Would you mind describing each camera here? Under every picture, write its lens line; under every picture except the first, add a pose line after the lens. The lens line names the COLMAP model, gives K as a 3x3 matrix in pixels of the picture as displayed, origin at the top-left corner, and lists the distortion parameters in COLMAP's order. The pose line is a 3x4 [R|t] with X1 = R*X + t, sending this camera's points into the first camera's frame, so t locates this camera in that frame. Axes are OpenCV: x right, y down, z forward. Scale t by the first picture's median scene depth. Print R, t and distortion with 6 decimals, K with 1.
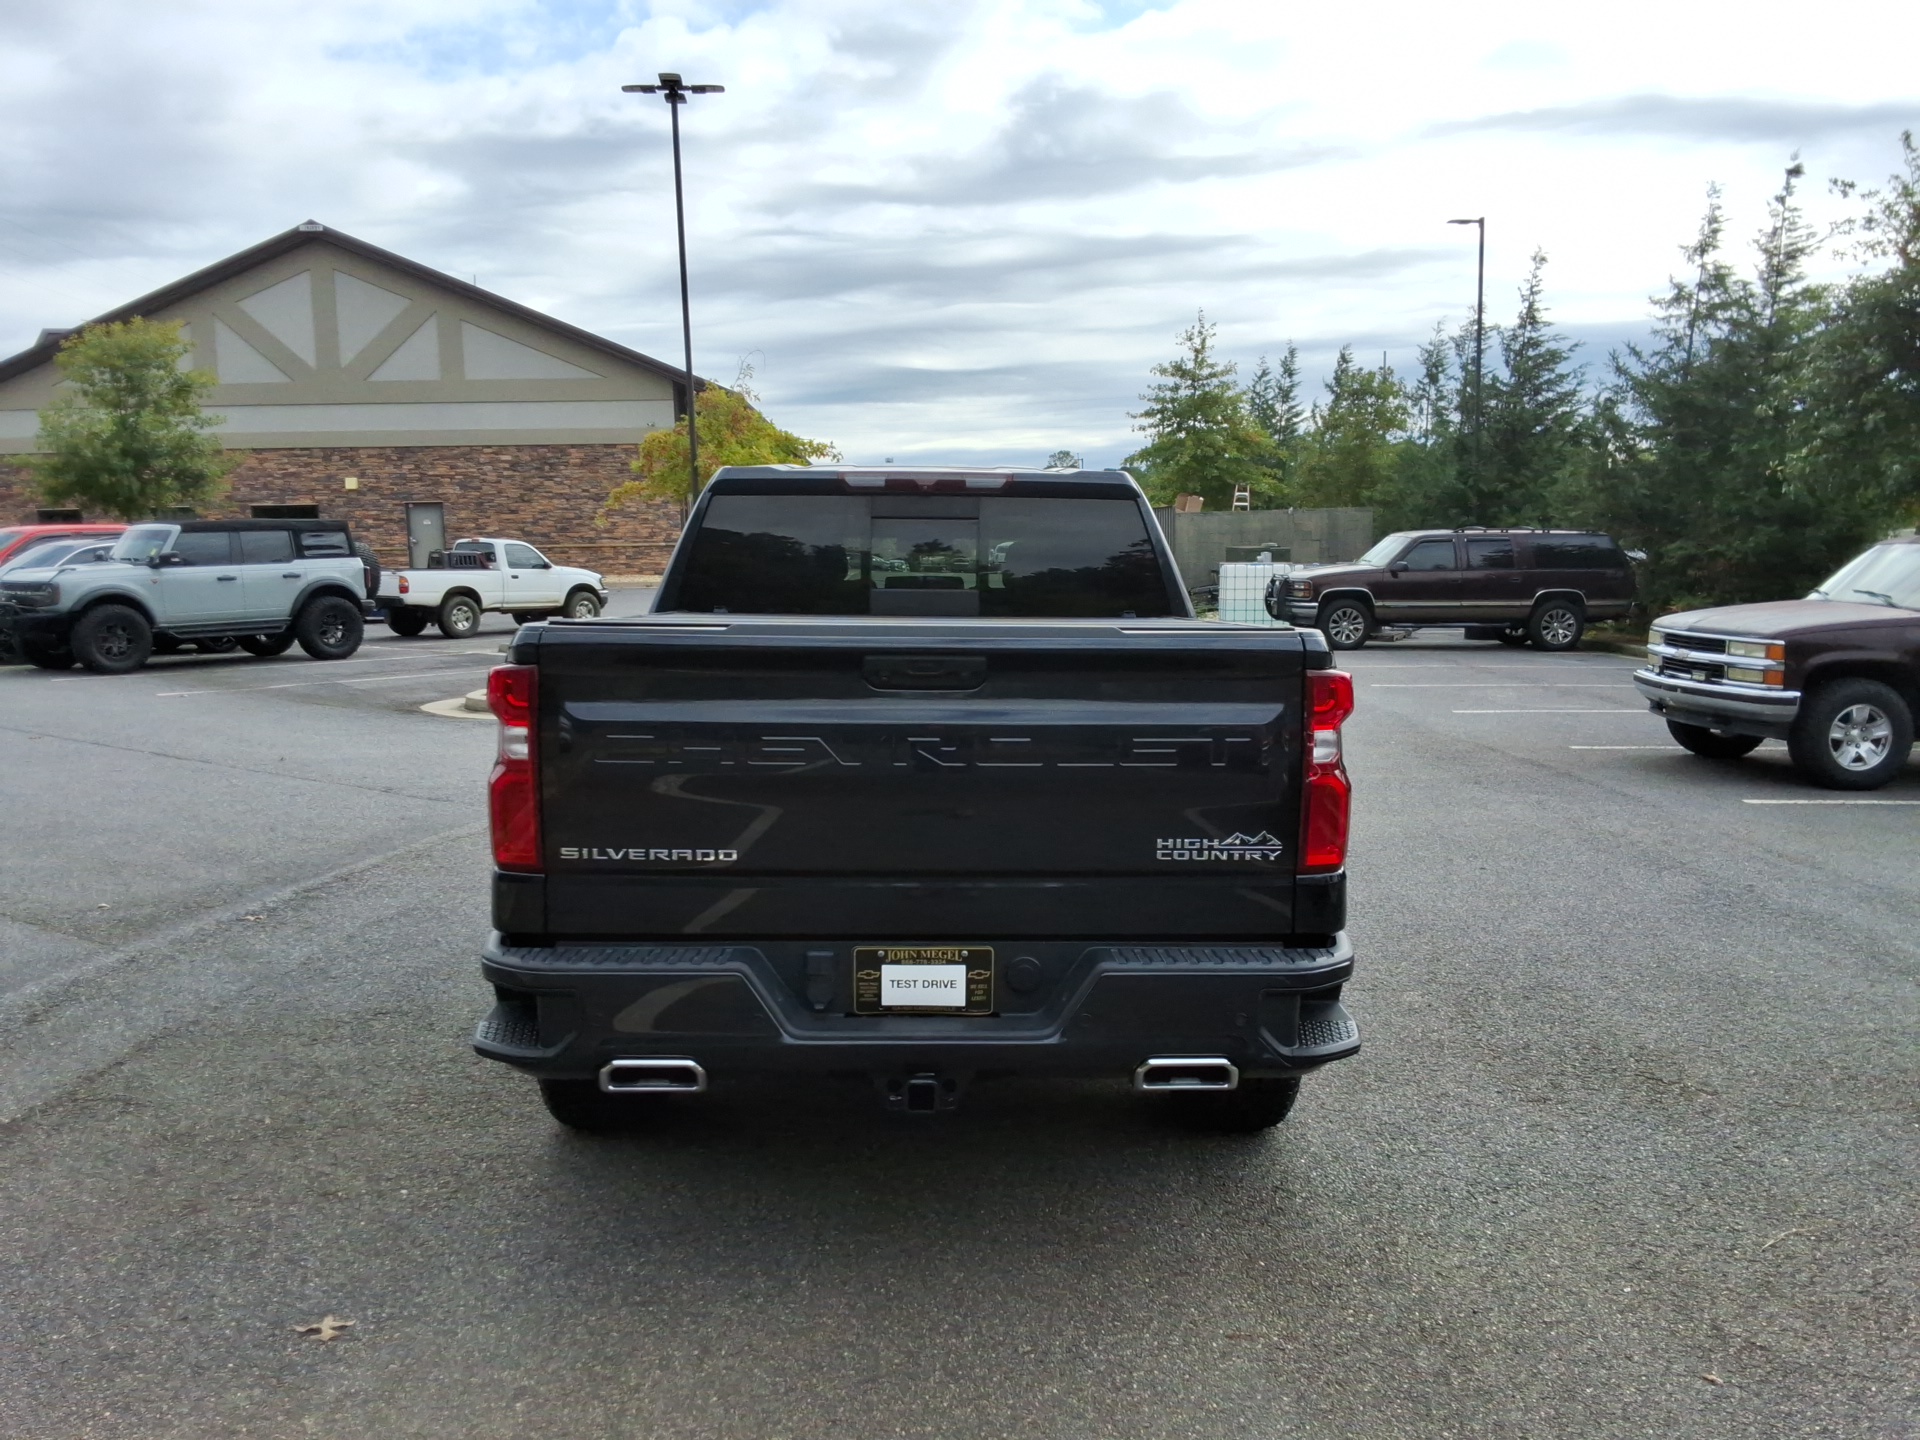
lens RADIAL K [[1531.4, 0, 960.0], [0, 1531.4, 720.0], [0, 0, 1]] dist [0.125342, -0.204174]
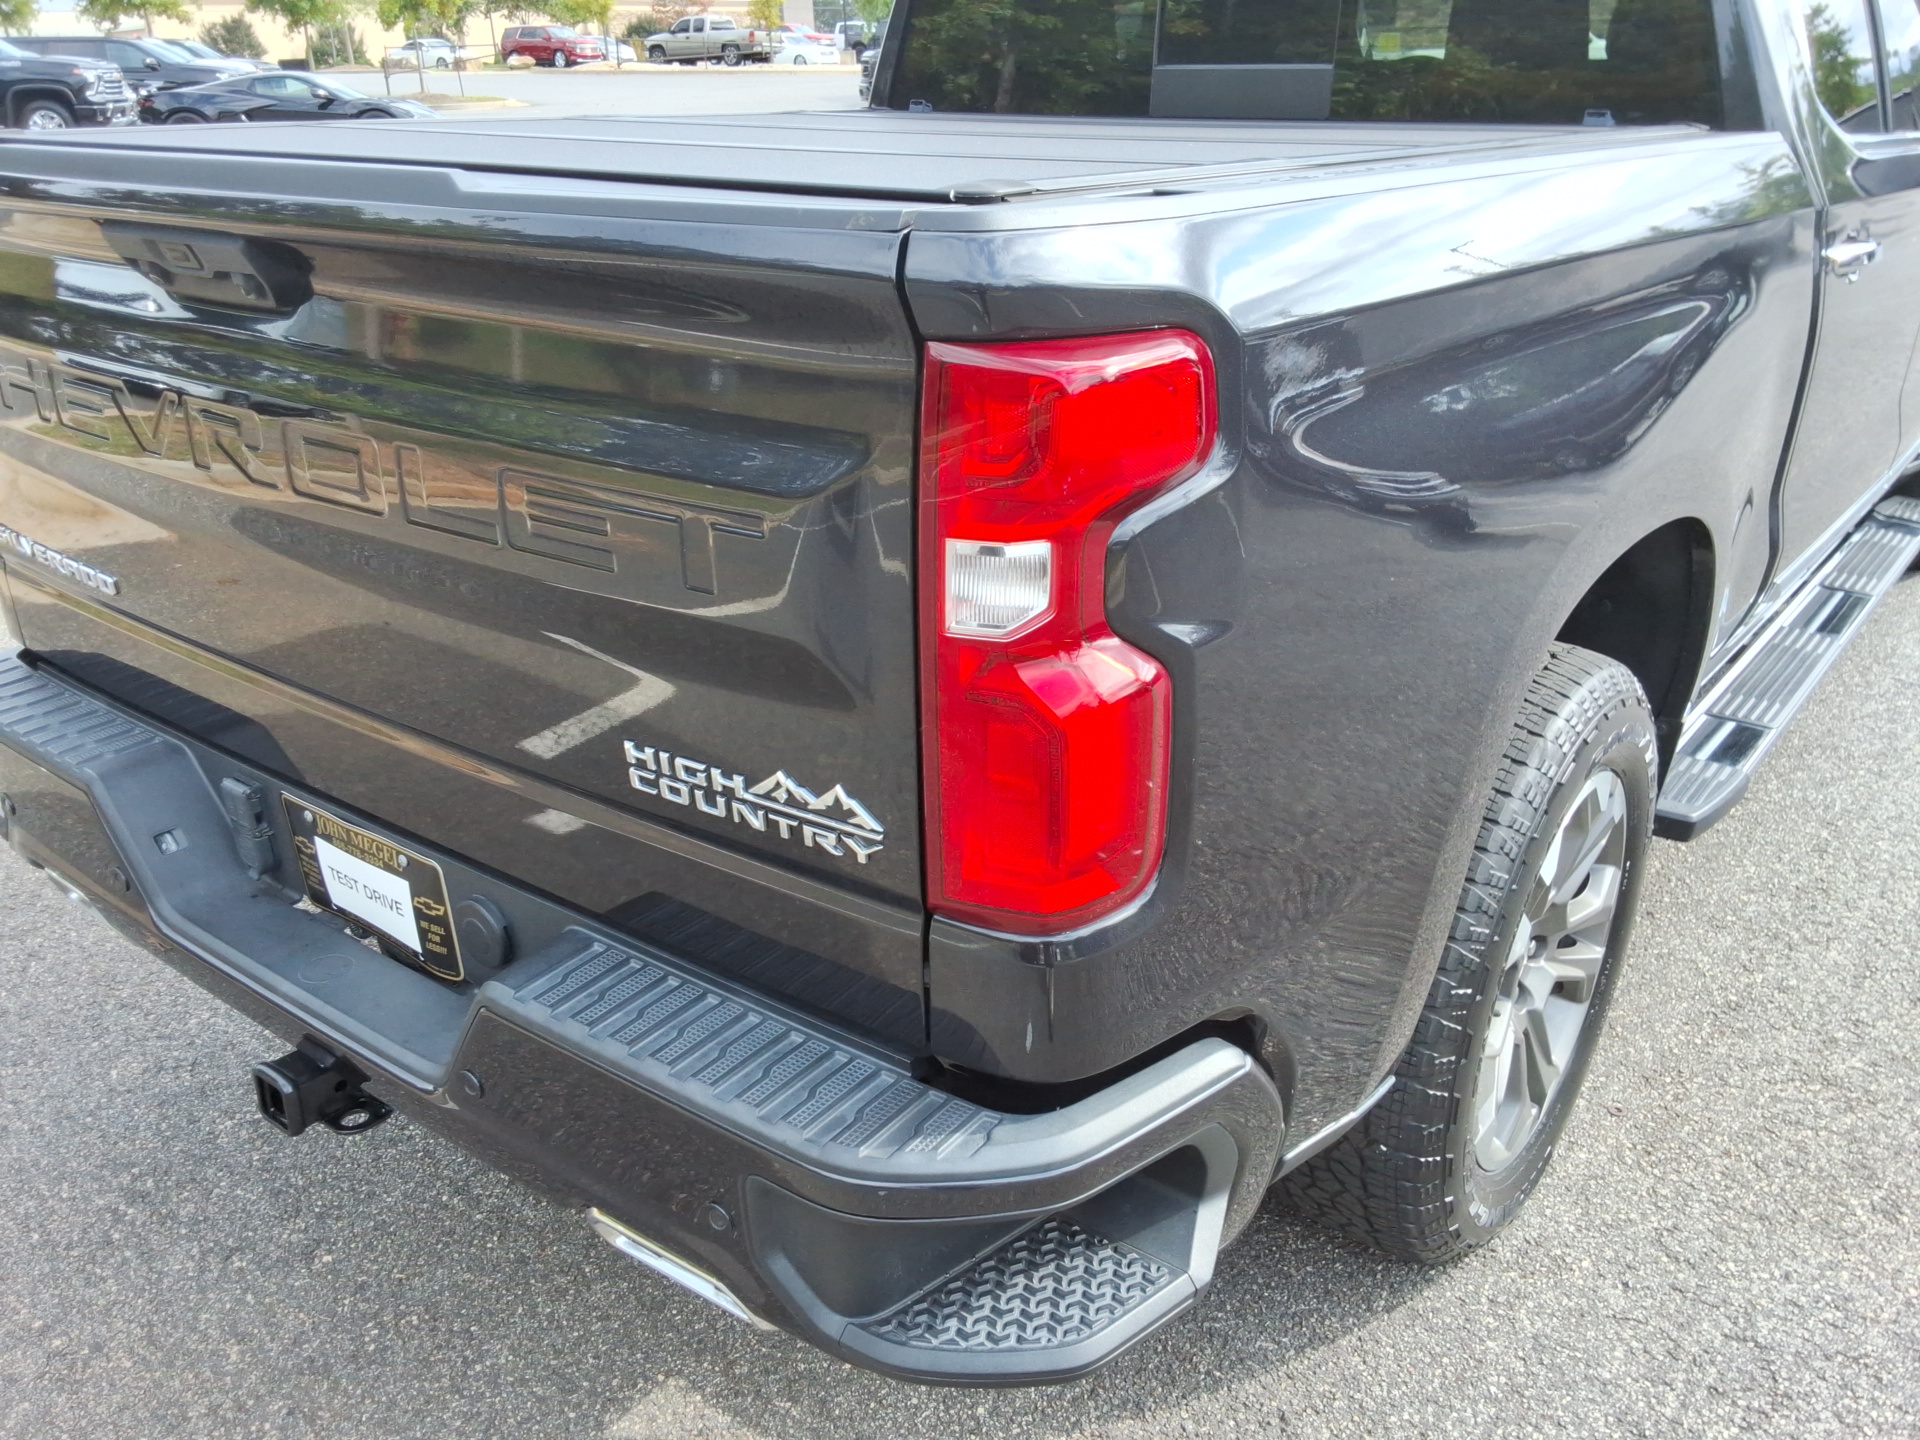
lens RADIAL K [[1531.4, 0, 960.0], [0, 1531.4, 720.0], [0, 0, 1]] dist [0.125342, -0.204174]
pose [[0.777497, 0.234145, -0.583674, 0.047105], [-0.044648, 0.946315, 0.320148, -0.006707], [0.627300, -0.222854, 0.746211, 0.082001]]
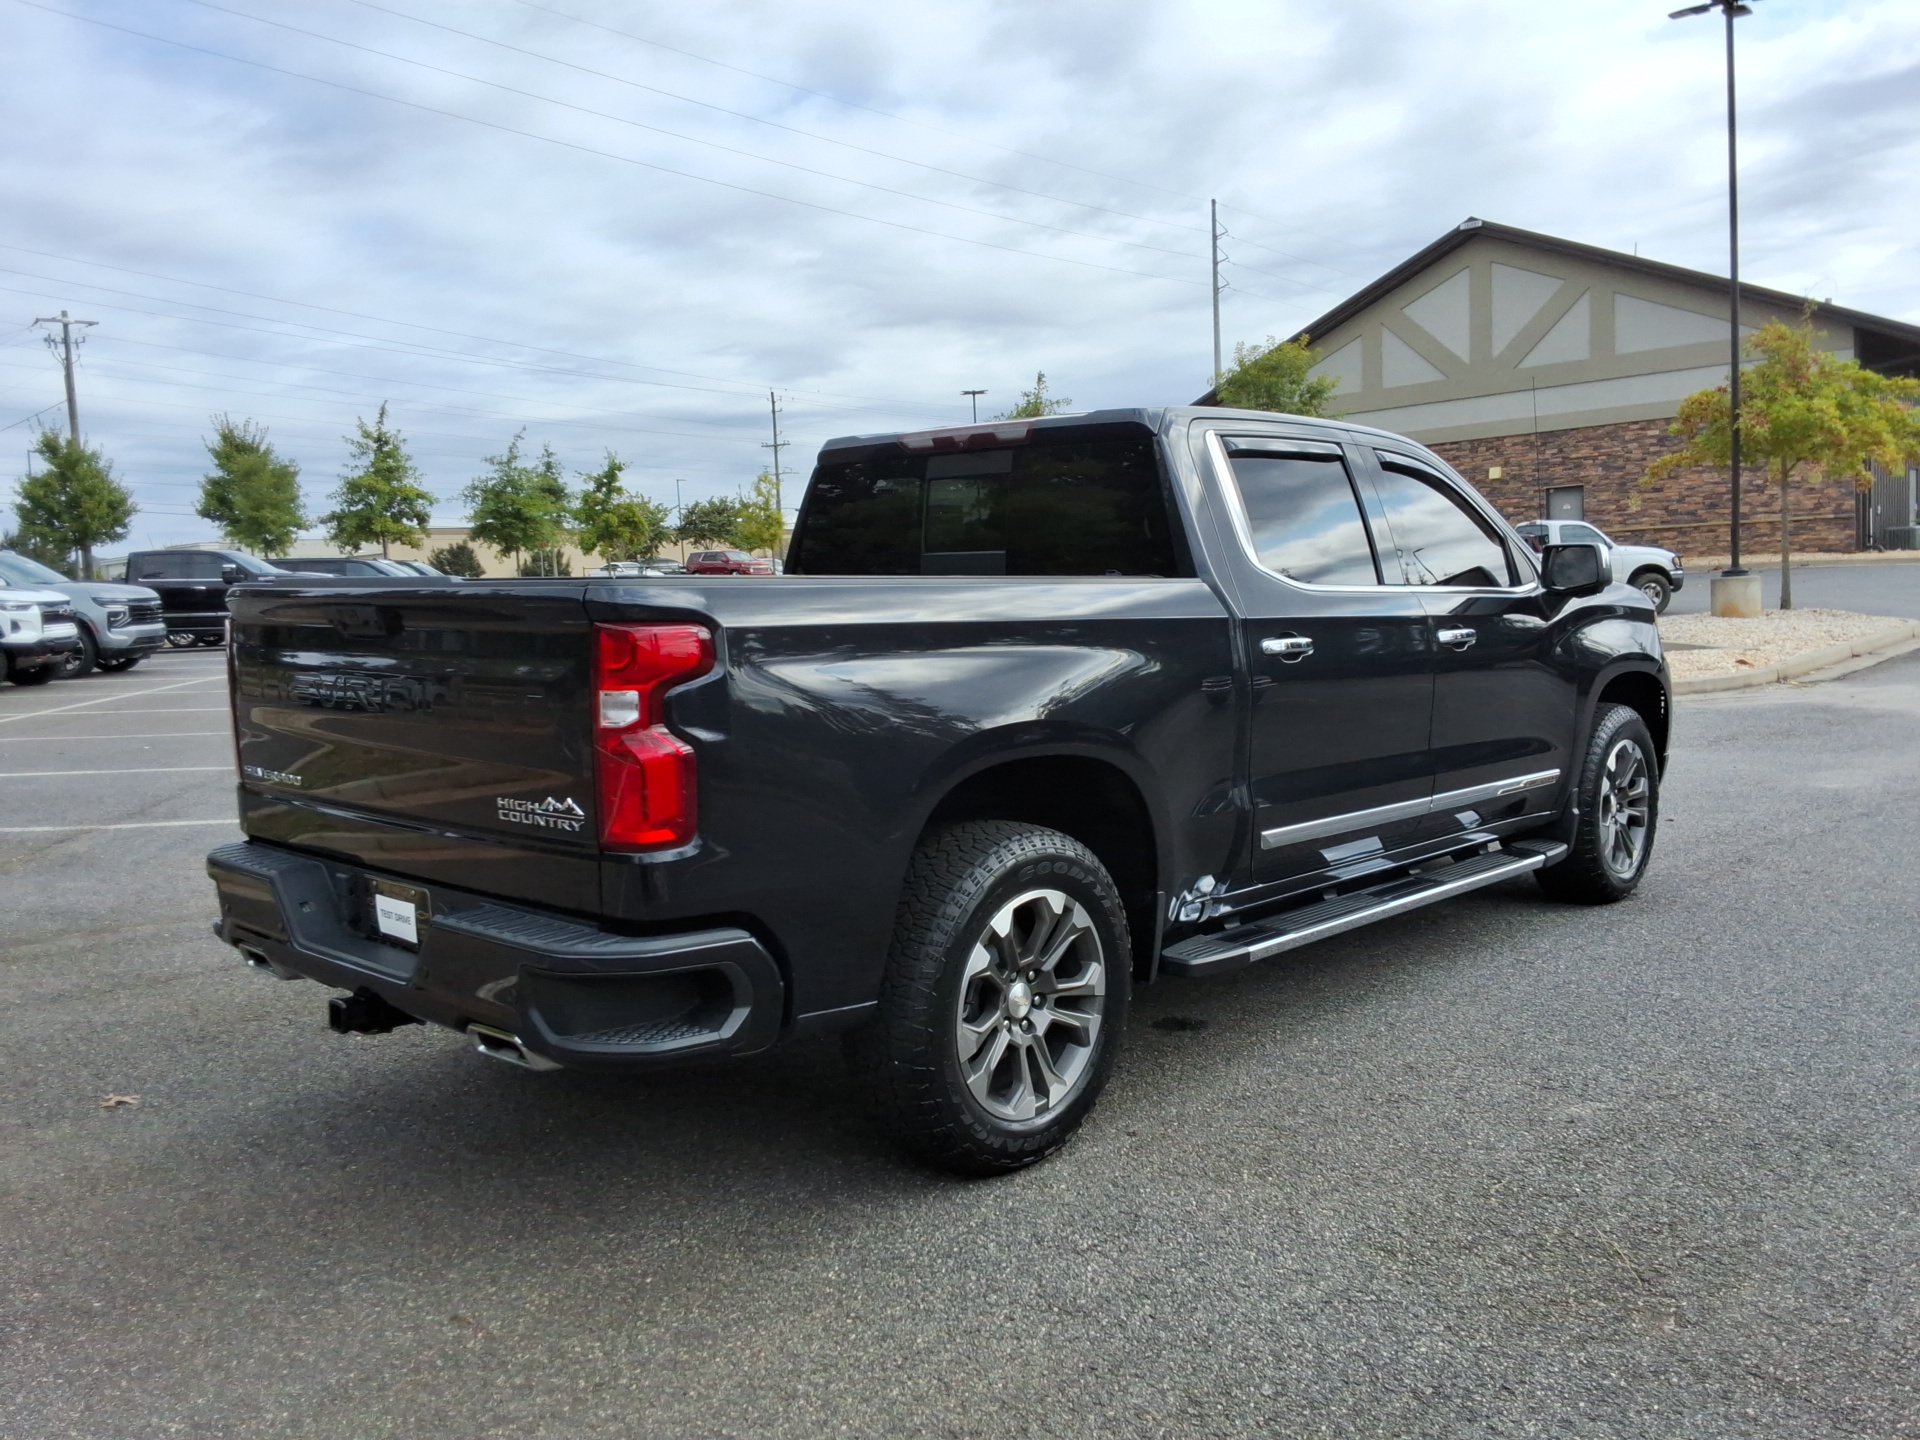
lens RADIAL K [[1531.4, 0, 960.0], [0, 1531.4, 720.0], [0, 0, 1]] dist [0.125342, -0.204174]
pose [[0.714962, 0.045186, -0.697702, 0.109906], [-0.040889, 0.998904, 0.022793, -0.000547], [0.697967, 0.012232, 0.716026, 0.055184]]
